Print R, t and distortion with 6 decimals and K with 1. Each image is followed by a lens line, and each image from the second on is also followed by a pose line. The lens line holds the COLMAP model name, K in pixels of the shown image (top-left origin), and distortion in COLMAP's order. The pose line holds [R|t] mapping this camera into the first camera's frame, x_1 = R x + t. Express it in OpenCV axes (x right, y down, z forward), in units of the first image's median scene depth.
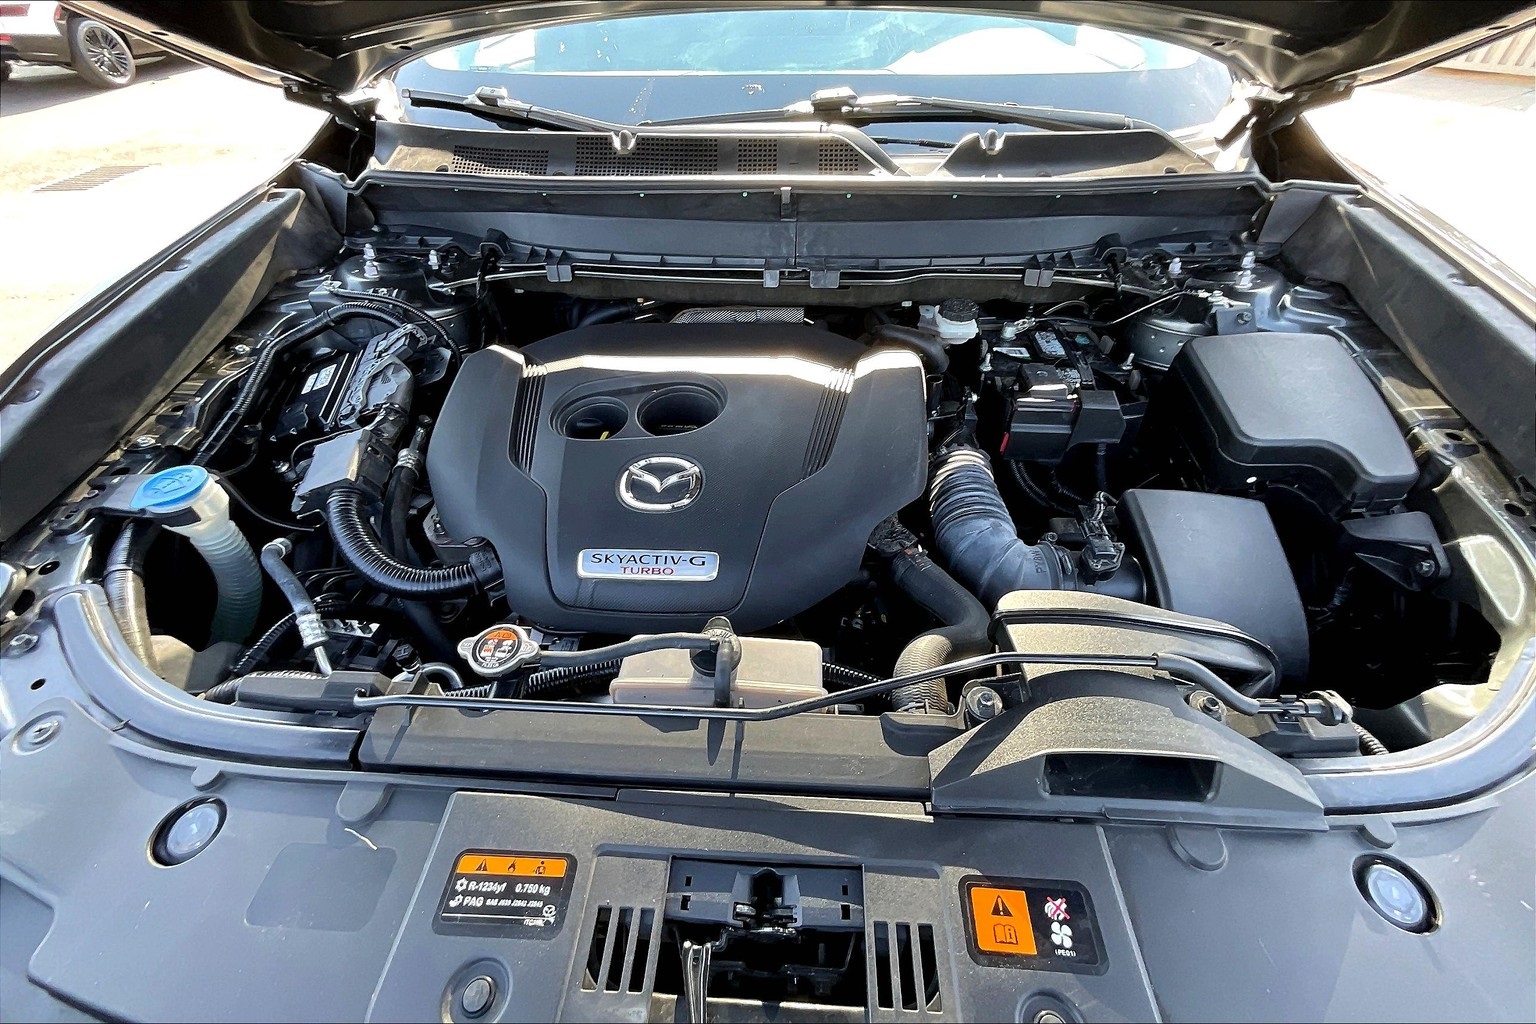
lens RADIAL K [[624.1, 0, 768.0], [0, 624.1, 512.0], [0, 0, 1]] dist [-0.012031, 0.012218]
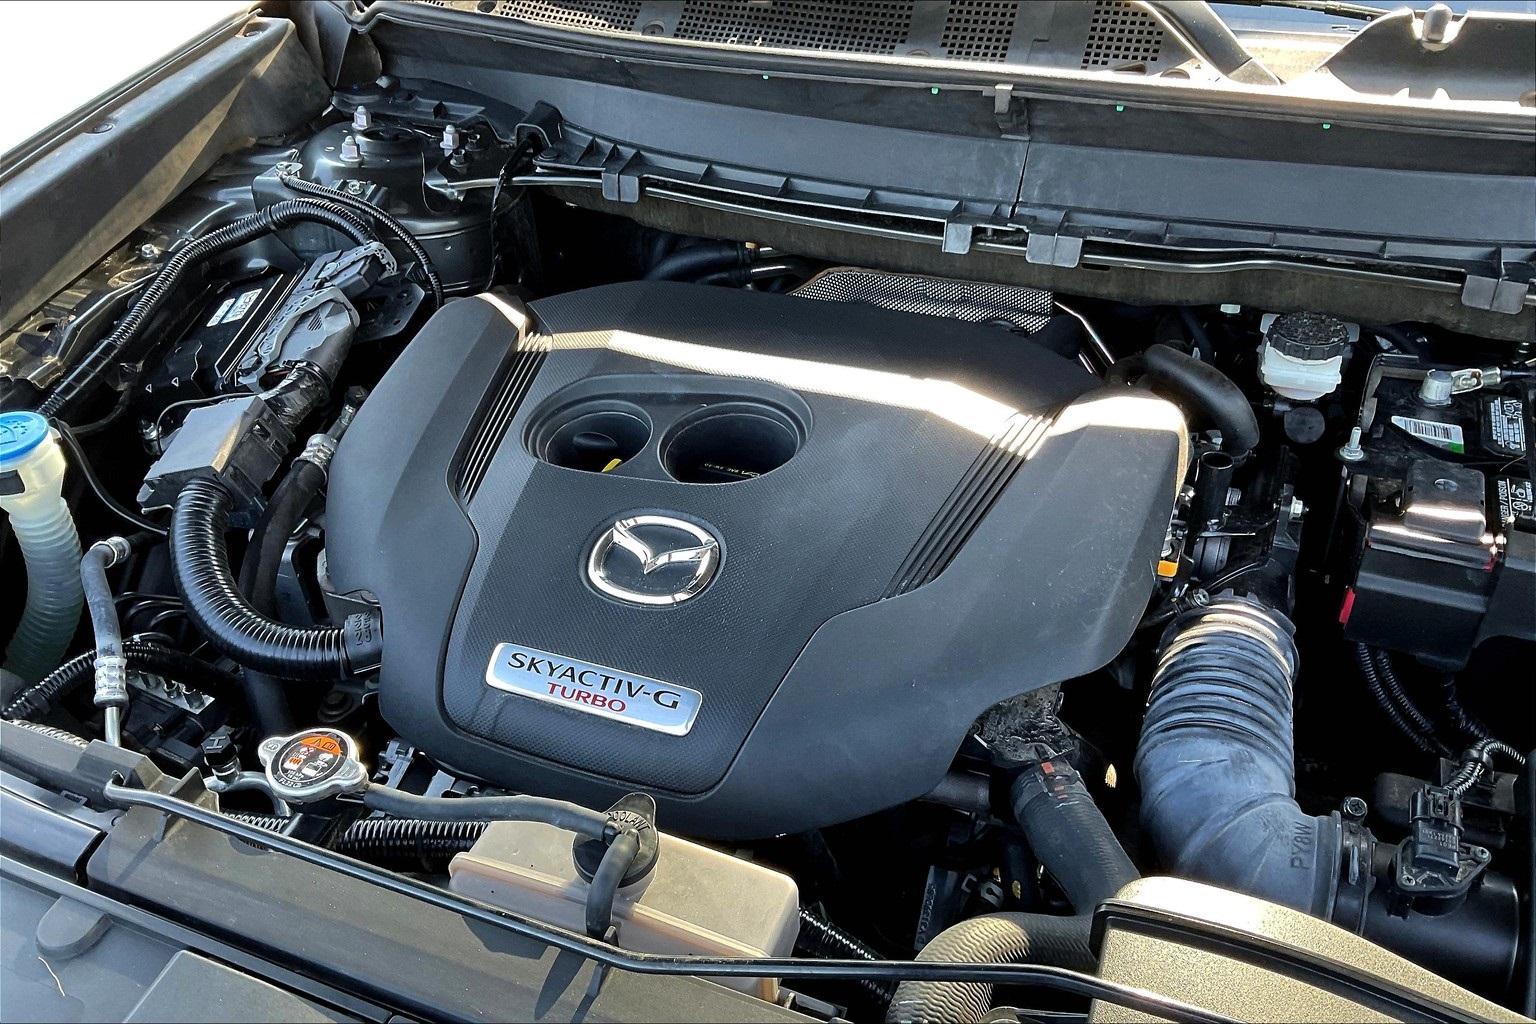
lens RADIAL K [[1268.7, 0, 768.0], [0, 1268.7, 512.0], [0, 0, 1]] dist [0.103855, -0.224975]
pose [[0.946478, 0.171902, -0.273182, 0.229401], [-0.196530, 0.978322, -0.065287, -0.029224], [0.256037, 0.115481, 0.959744, -0.132270]]
